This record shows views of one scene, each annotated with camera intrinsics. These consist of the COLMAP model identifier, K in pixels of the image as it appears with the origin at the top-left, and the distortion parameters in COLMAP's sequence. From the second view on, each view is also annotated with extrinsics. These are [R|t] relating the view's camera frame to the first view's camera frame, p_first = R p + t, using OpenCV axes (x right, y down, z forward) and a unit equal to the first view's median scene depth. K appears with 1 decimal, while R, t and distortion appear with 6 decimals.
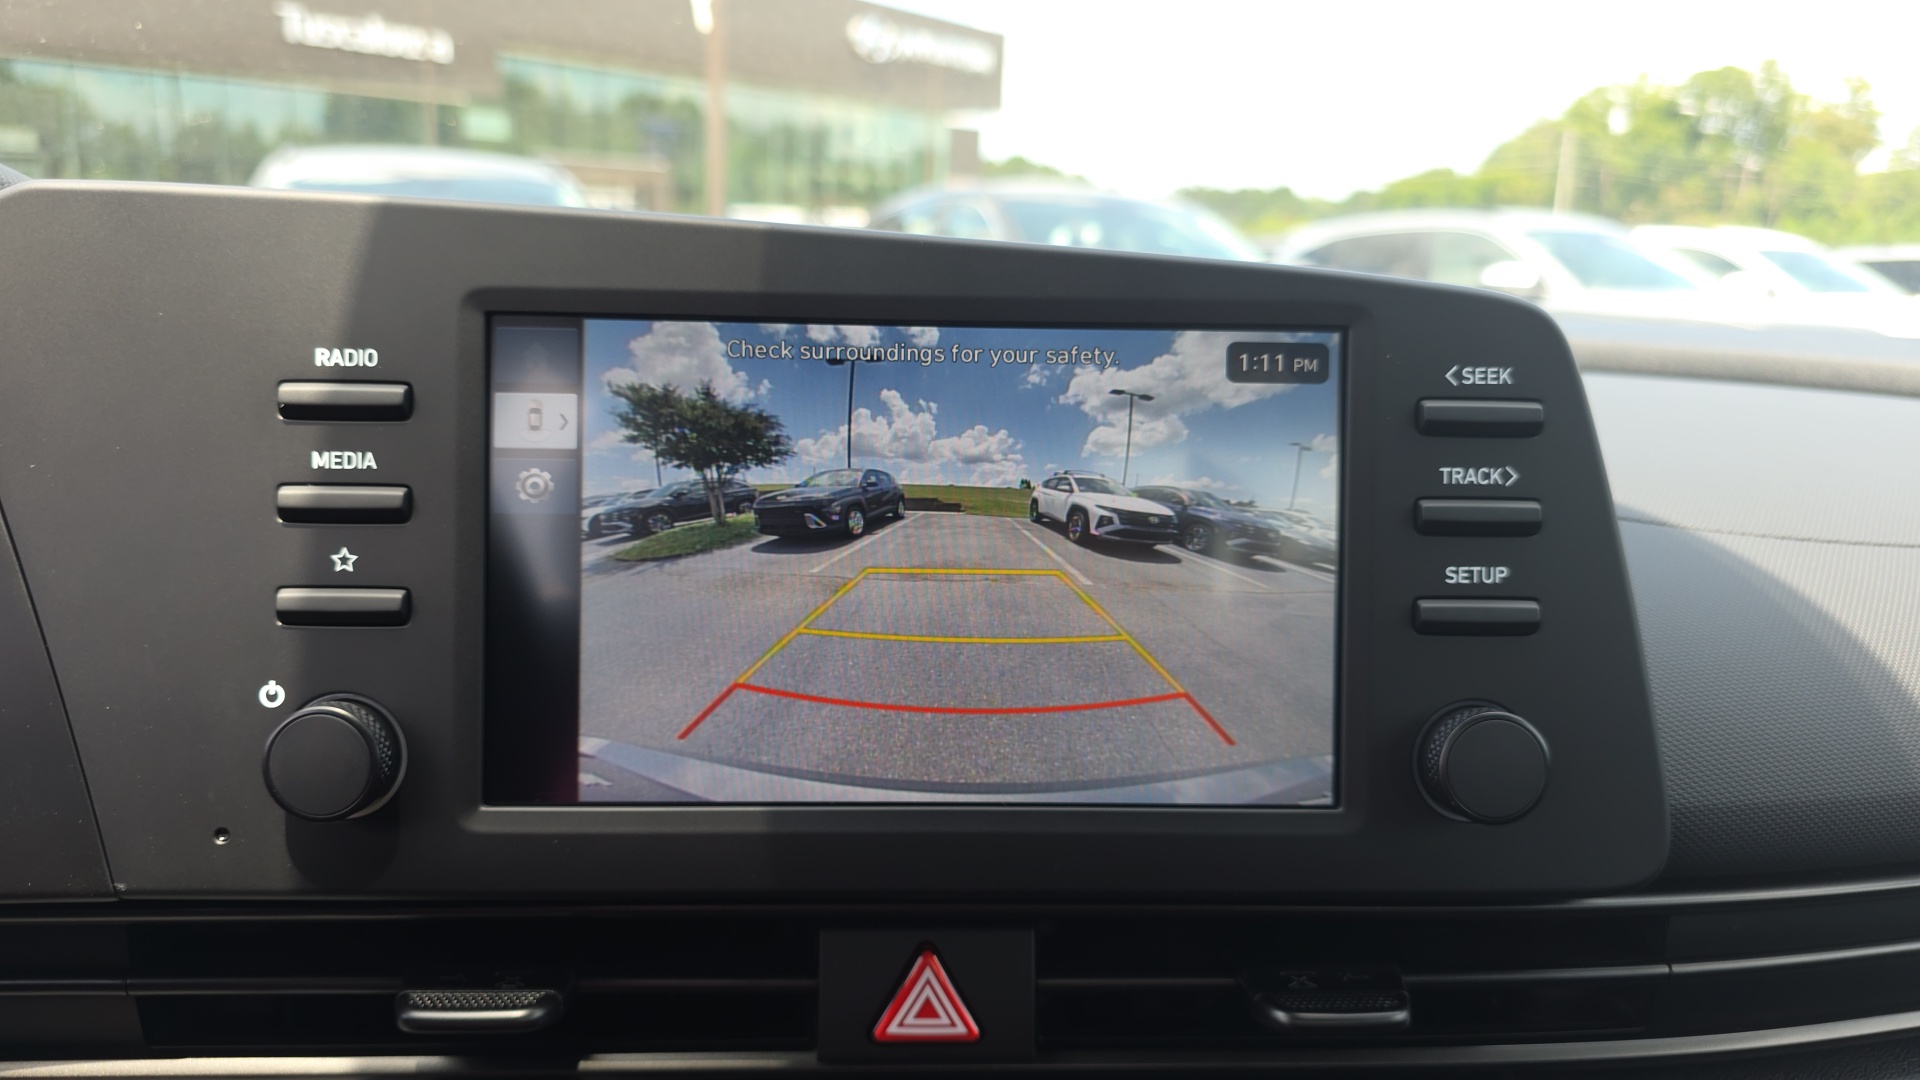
lens RADIAL K [[1250.6, 0, 969.5], [0, 1250.6, 539.2], [0, 0, 1]] dist [0.028335, -0.036941]
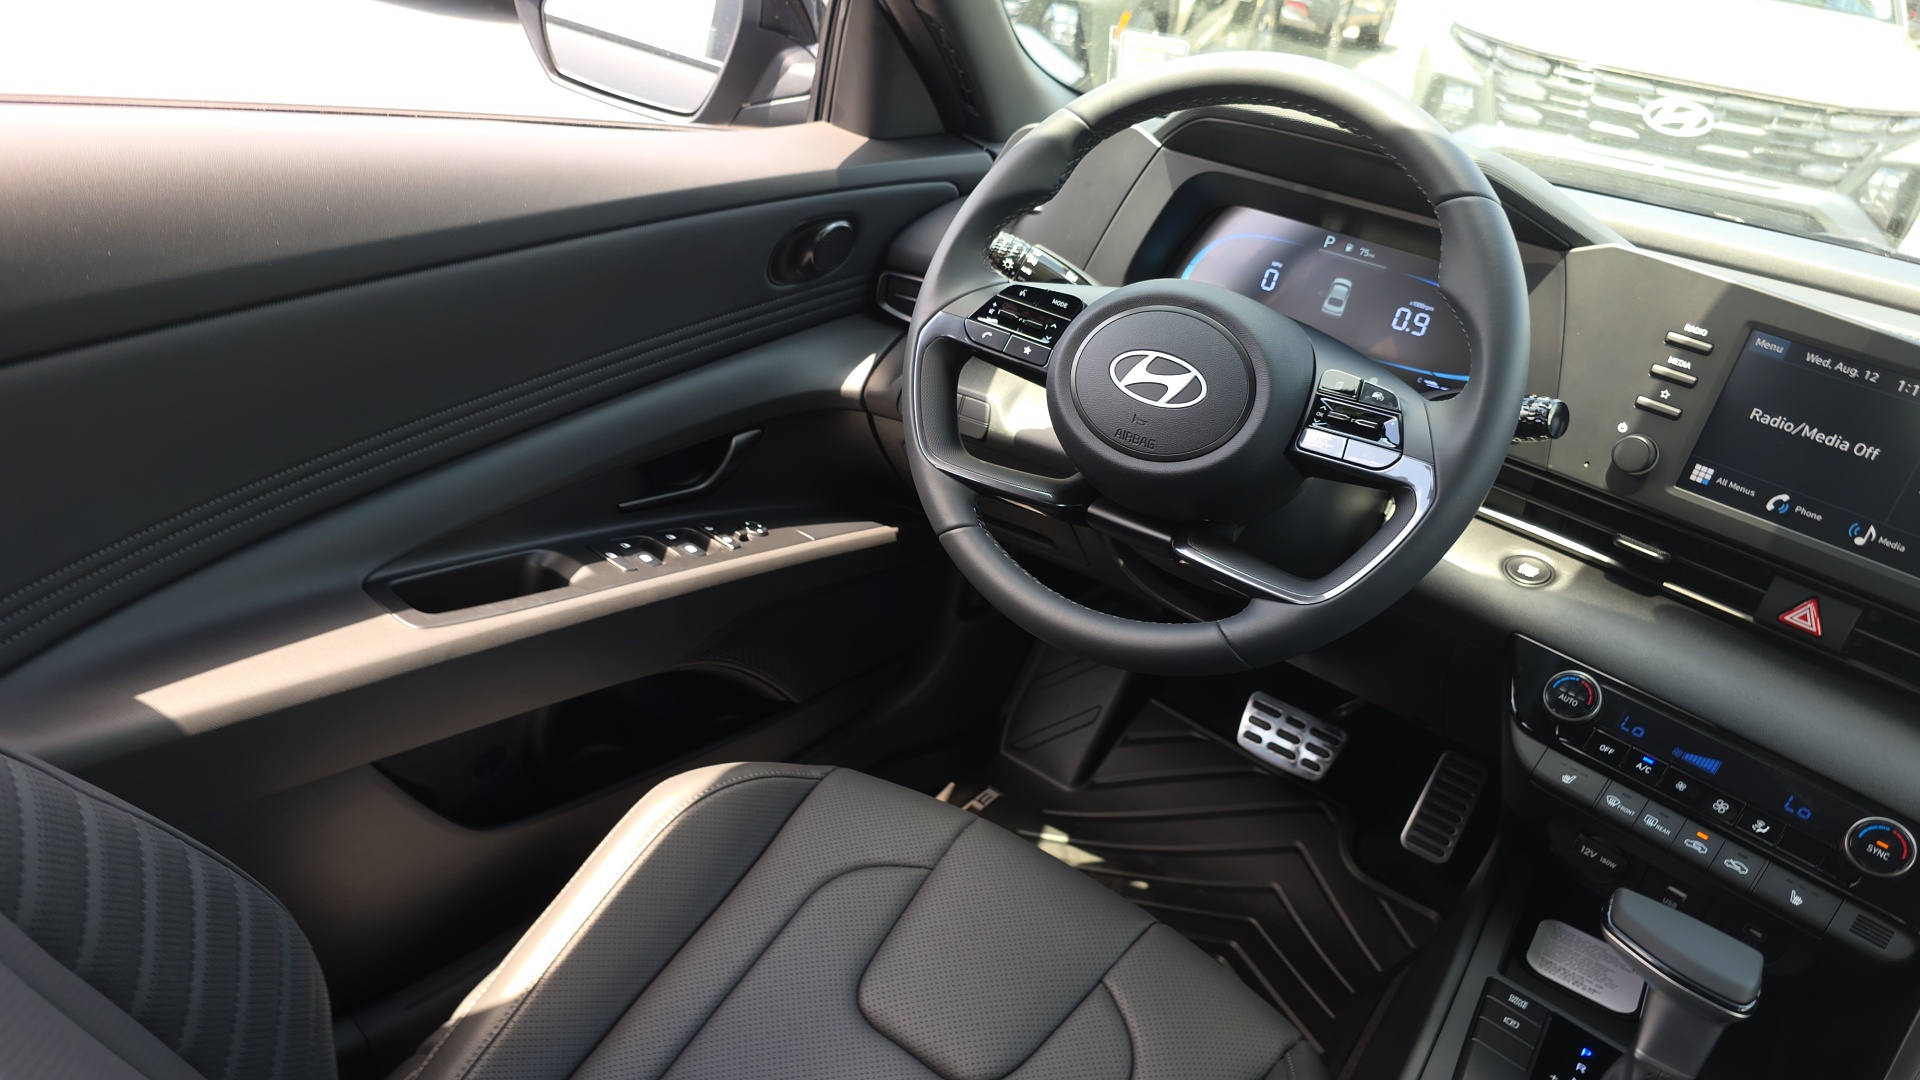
lens RADIAL K [[1312.2, 0, 925.6], [0, 1312.2, 567.3], [0, 0, 1]] dist [0.039088, -0.044098]
pose [[0.668361, 0.414818, -0.617430, 0.442752], [-0.238380, 0.905730, 0.350468, -0.290872], [0.704605, -0.087056, 0.704239, -2.481031]]
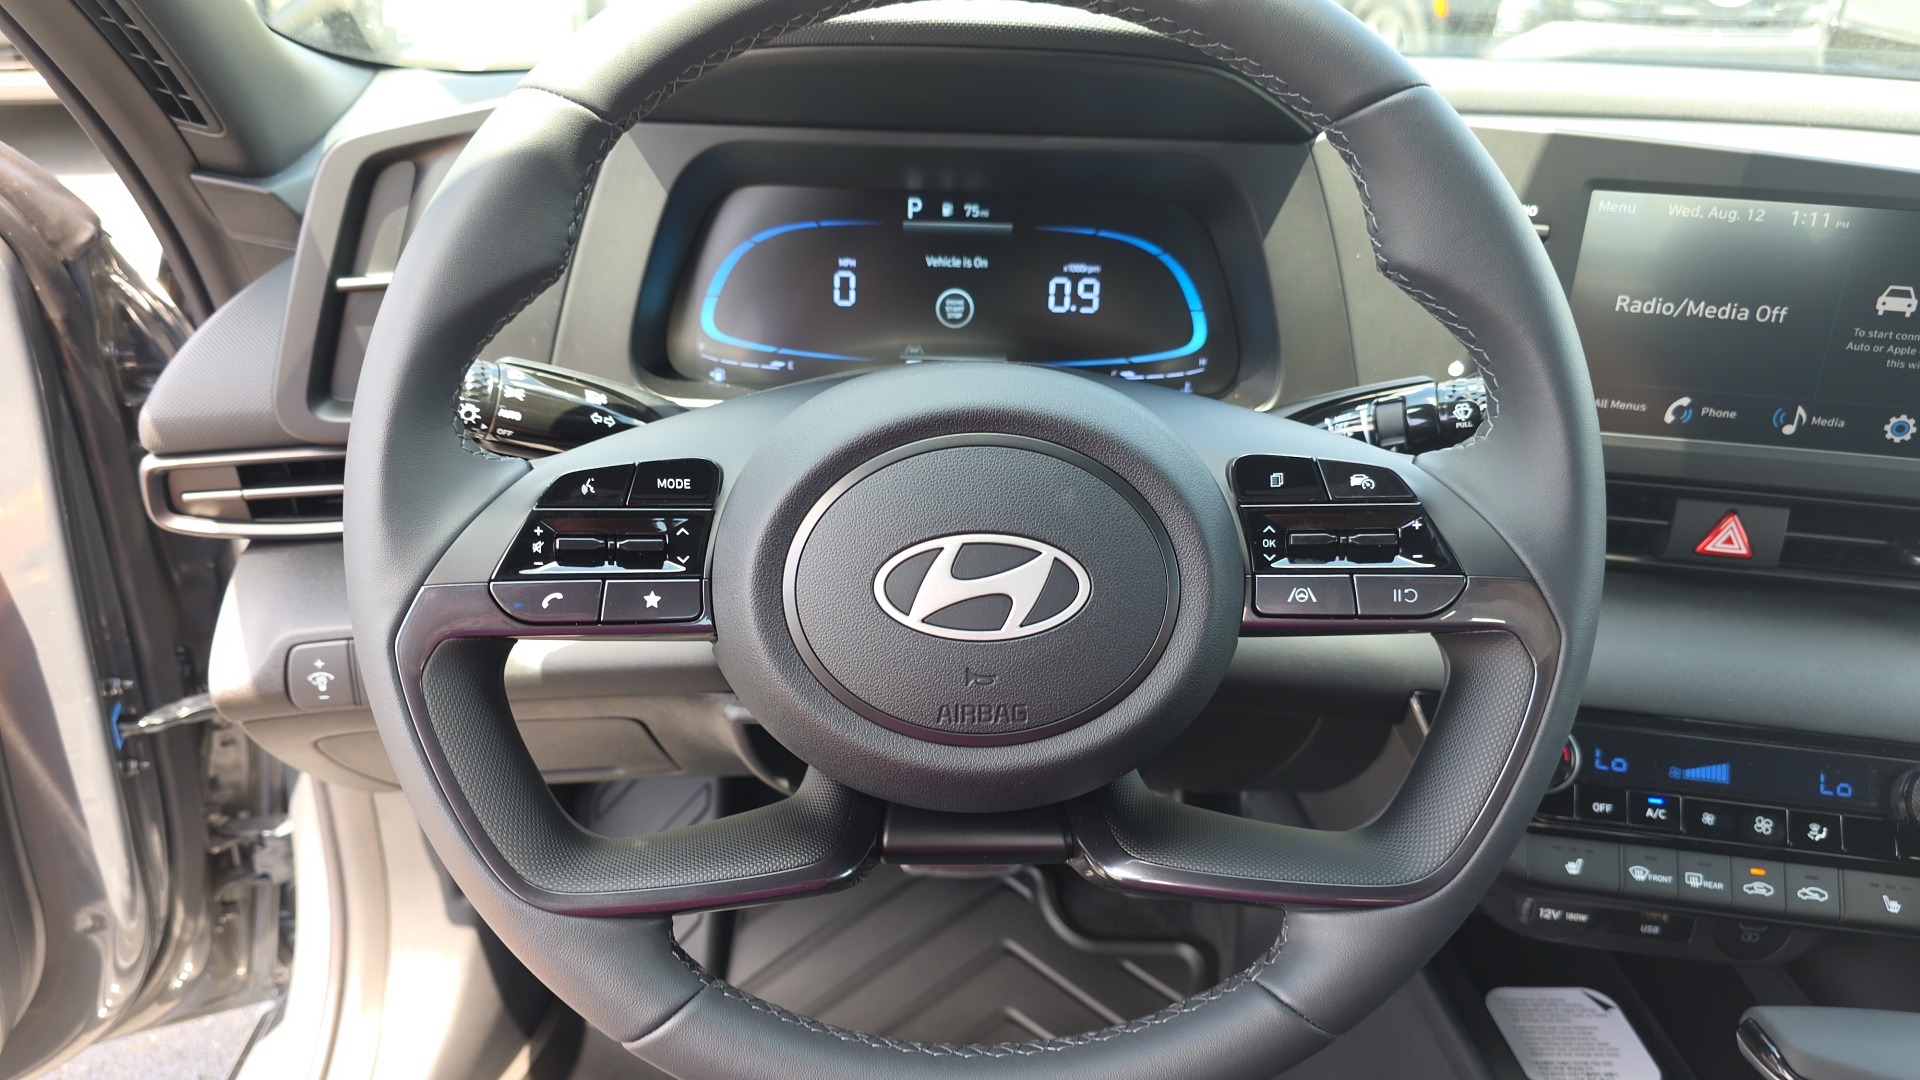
lens RADIAL K [[1328.4, 0, 930.7], [0, 1328.4, 558.9], [0, 0, 1]] dist [0.047662, -0.063331]
pose [[0.979421, 0.100684, -0.174923, -0.974212], [-0.040692, 0.947395, 0.317468, -0.253864], [0.197685, -0.303817, 0.931996, -1.385111]]
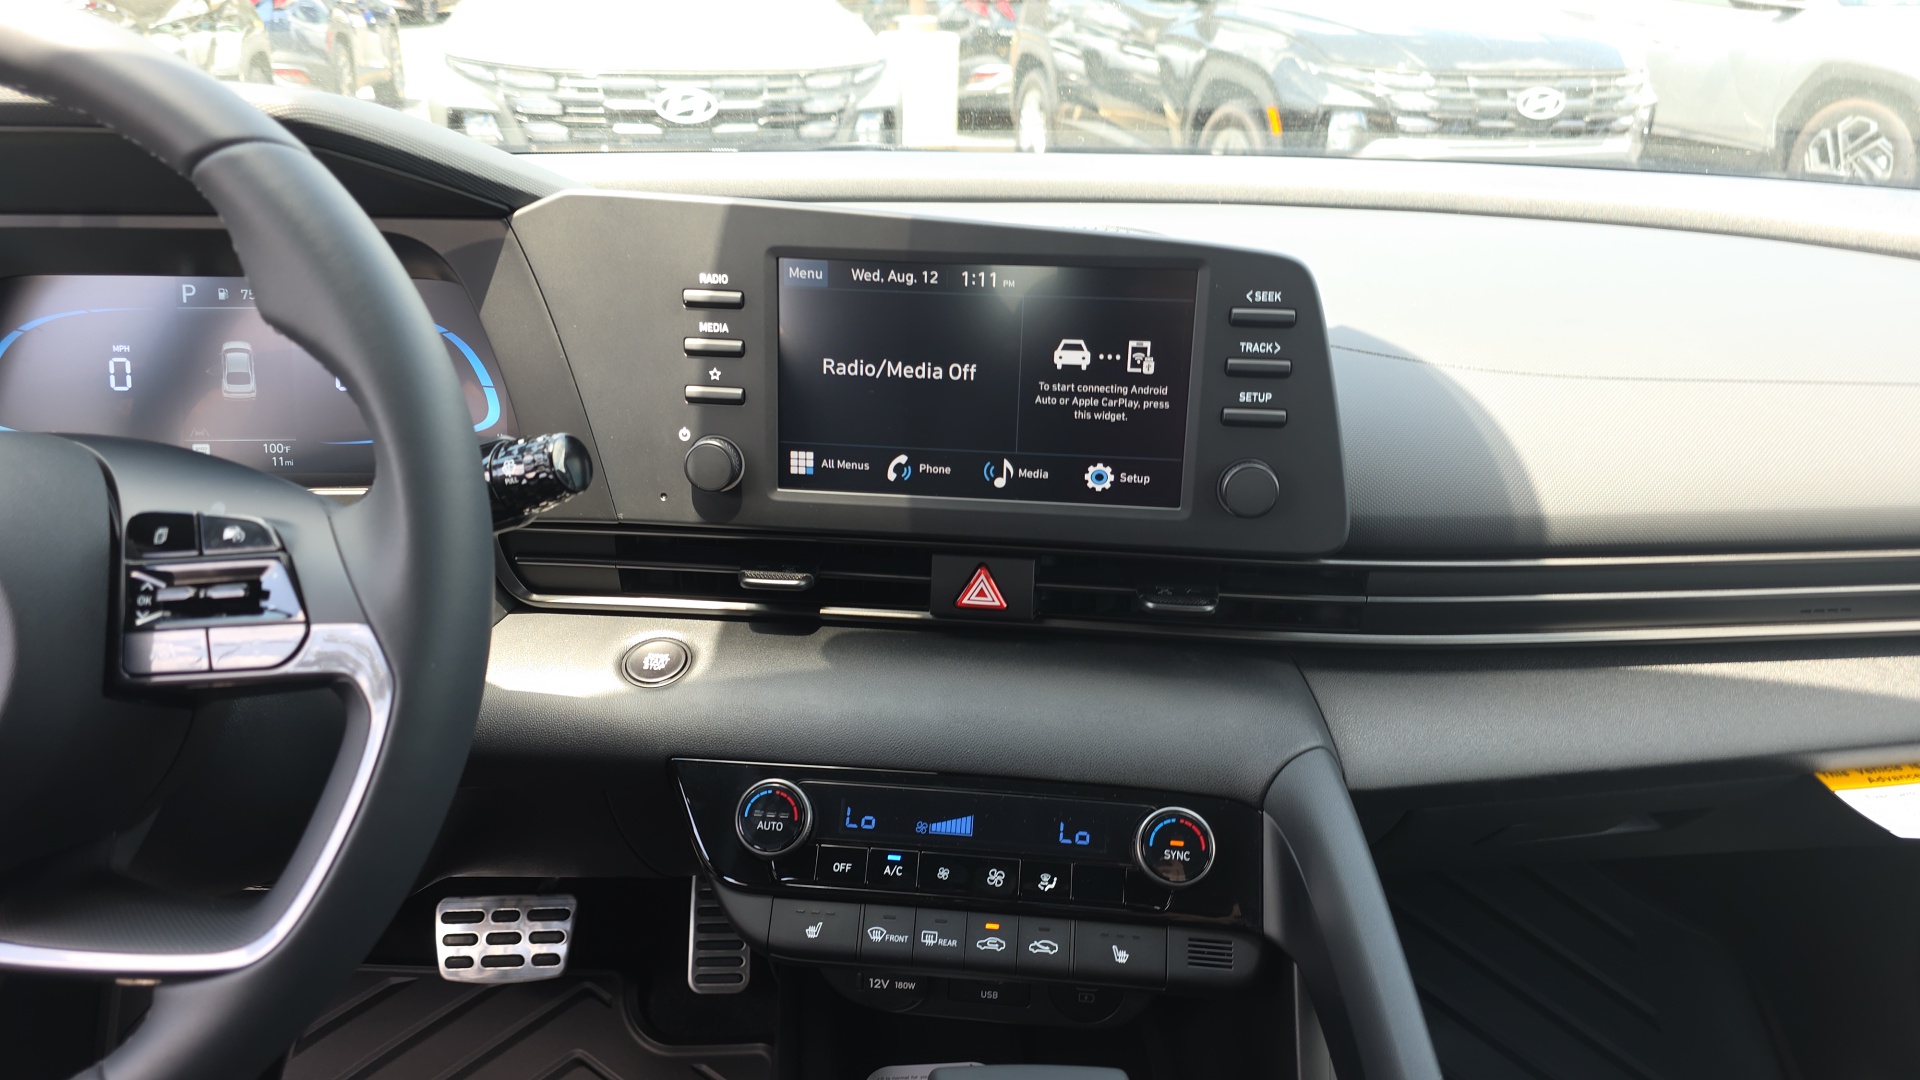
lens RADIAL K [[1300.1, 0, 947.9], [0, 1300.1, 537.4], [0, 0, 1]] dist [0.109468, -0.179605]
pose [[0.989454, 0.048174, -0.136600, 0.214255], [-0.016724, 0.974761, 0.222625, -0.211699], [0.143878, -0.217993, 0.965287, -1.148262]]
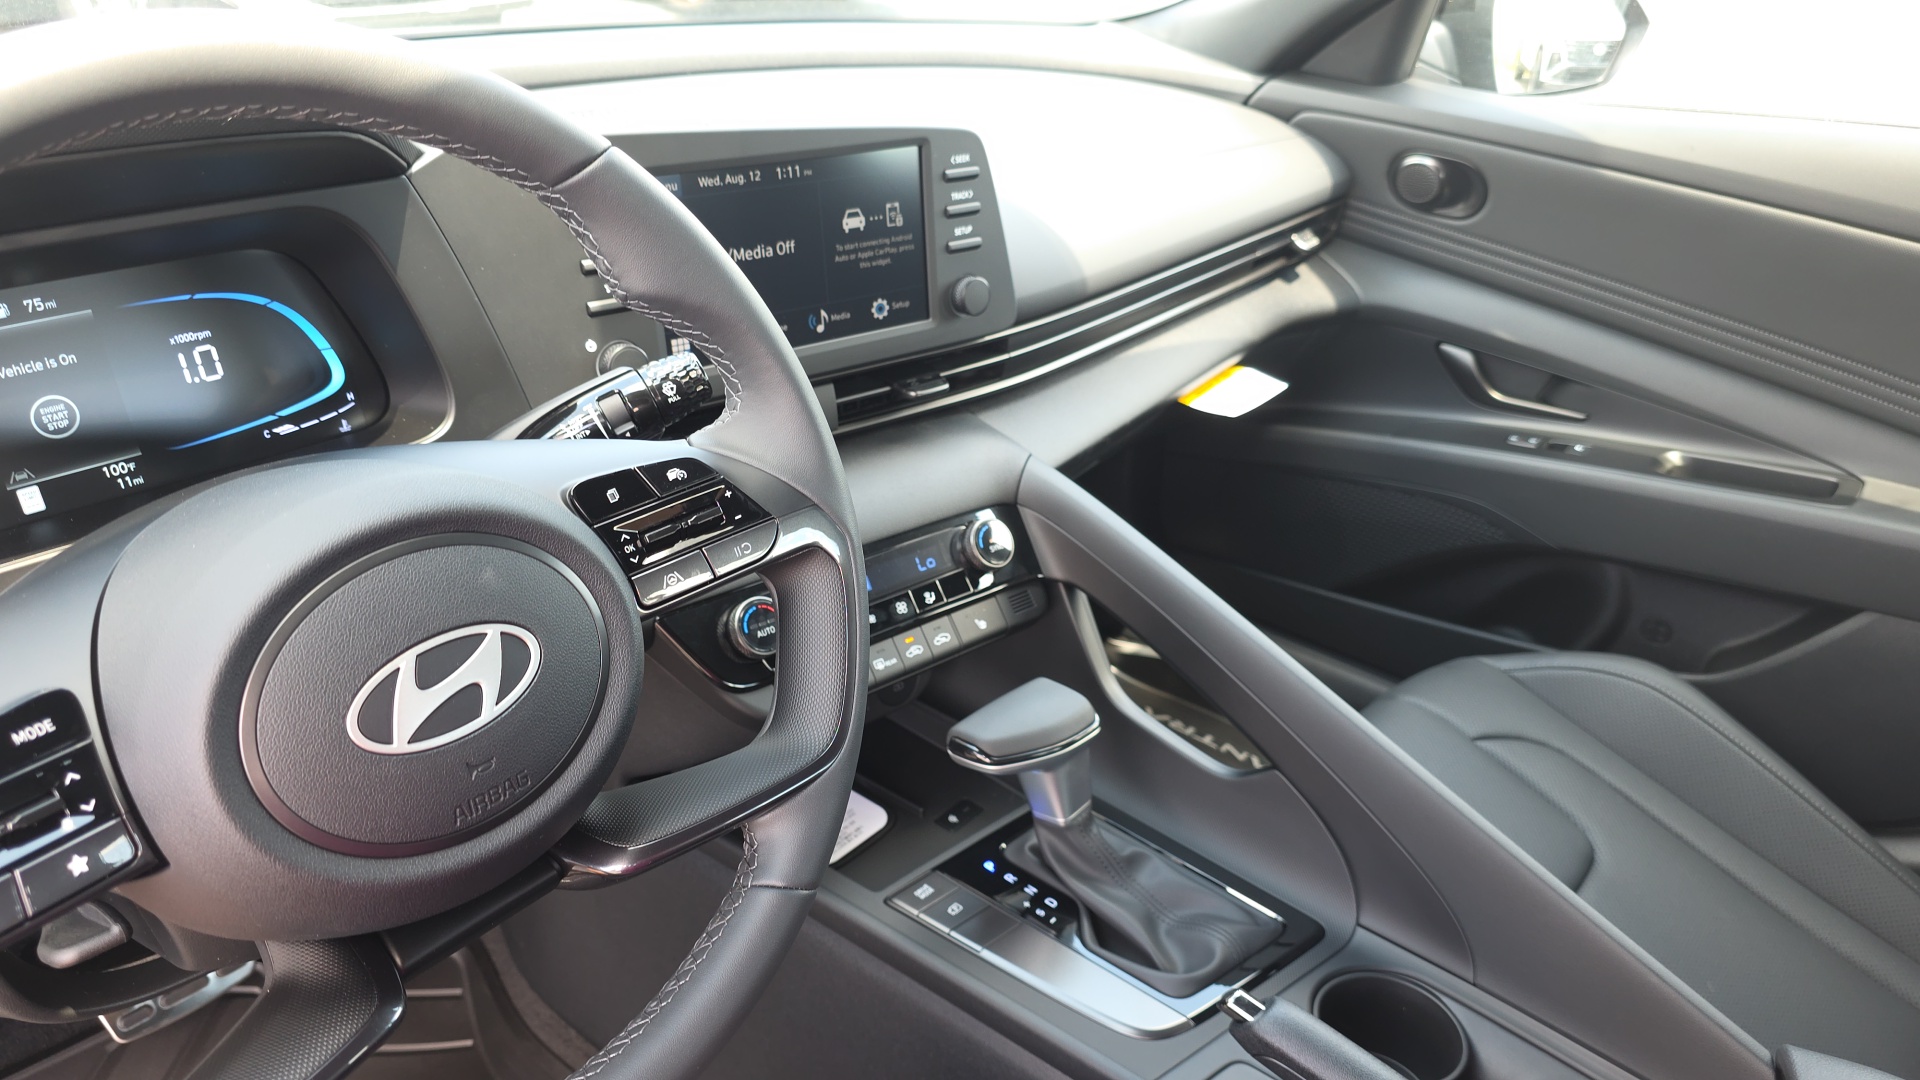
lens RADIAL K [[1303.4, 0, 955.3], [0, 1303.4, 561.8], [0, 0, 1]] dist [0.032288, -0.050371]
pose [[0.789965, -0.274539, 0.548255, -1.480077], [0.050294, 0.920159, 0.388303, -0.441242], [-0.611085, -0.279172, 0.740701, -1.443912]]
